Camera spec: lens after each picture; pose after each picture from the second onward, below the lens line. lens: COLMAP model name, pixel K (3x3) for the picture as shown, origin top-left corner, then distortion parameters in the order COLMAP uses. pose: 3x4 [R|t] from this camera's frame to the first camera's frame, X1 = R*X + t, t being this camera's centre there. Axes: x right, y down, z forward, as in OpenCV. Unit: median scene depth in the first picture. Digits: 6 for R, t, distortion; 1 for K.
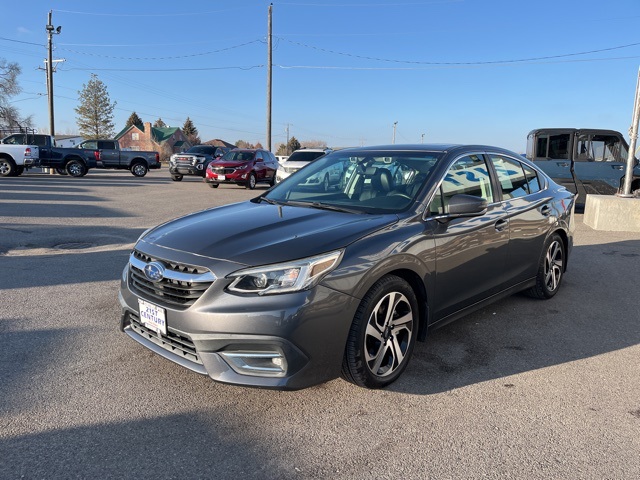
lens RADIAL K [[487.7, 0, 320.0], [0, 487.7, 240.0], [0, 0, 1]] dist [0.066973, -0.085211]
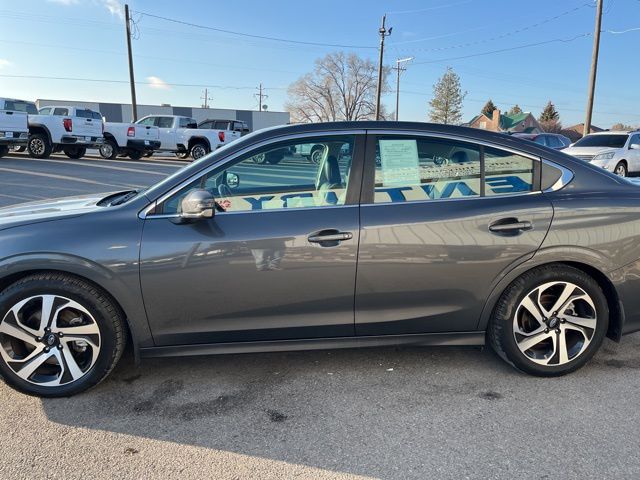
lens RADIAL K [[486.0, 0, 317.6], [0, 486.0, 239.5], [0, 0, 1]] dist [0.062674, -0.078836]
pose [[0.755572, 0.110881, -0.645613, 0.133793], [-0.096536, 0.993657, 0.057678, -0.011020], [0.647913, 0.018745, 0.761483, 0.080392]]
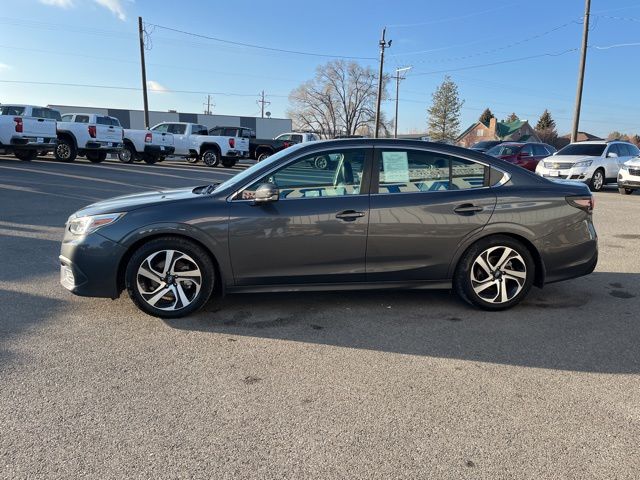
lens RADIAL K [[487.7, 0, 320.0], [0, 487.7, 240.0], [0, 0, 1]] dist [0.066973, -0.085211]
pose [[0.759854, 0.108550, -0.640967, 0.167734], [-0.103060, 0.993607, 0.046095, -0.003332], [0.641873, 0.031032, 0.766183, 0.027640]]
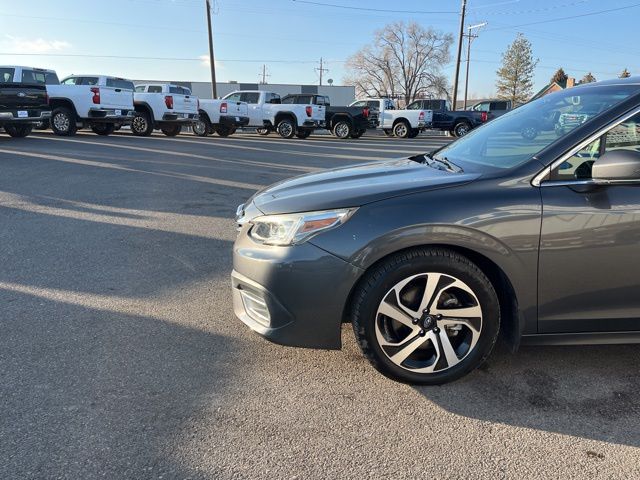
lens RADIAL K [[485.0, 0, 314.1], [0, 485.0, 243.6], [0, 0, 1]] dist [0.067011, -0.081111]
pose [[0.685605, 0.151733, -0.711985, 0.070726], [-0.092737, 0.988273, 0.121312, -0.001987], [0.722042, -0.017144, 0.691637, 0.040520]]
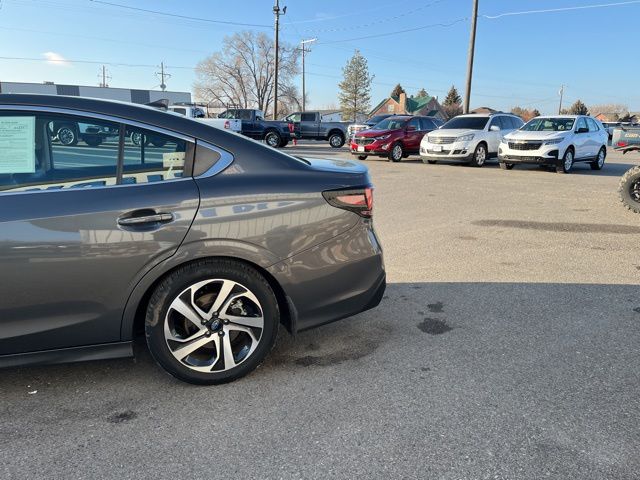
lens RADIAL K [[484.7, 0, 322.1], [0, 484.7, 238.0], [0, 0, 1]] dist [0.064553, -0.079474]
pose [[0.852709, 0.101299, -0.512471, 0.175811], [-0.072593, 0.994478, 0.075786, -0.018280], [0.517318, -0.027422, 0.855354, 0.132585]]
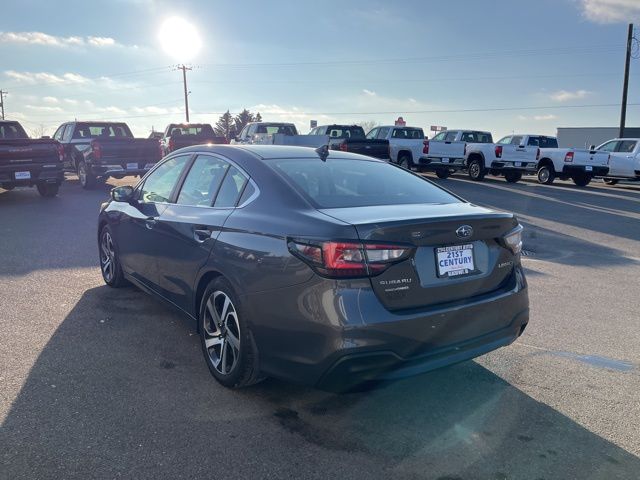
lens RADIAL K [[483.6, 0, 316.0], [0, 483.6, 239.5], [0, 0, 1]] dist [0.065300, -0.085709]
pose [[-0.190023, 0.130736, -0.973036, 0.218654], [-0.183287, 0.968946, 0.165980, -0.038356], [0.964519, 0.209885, -0.160160, 0.252498]]
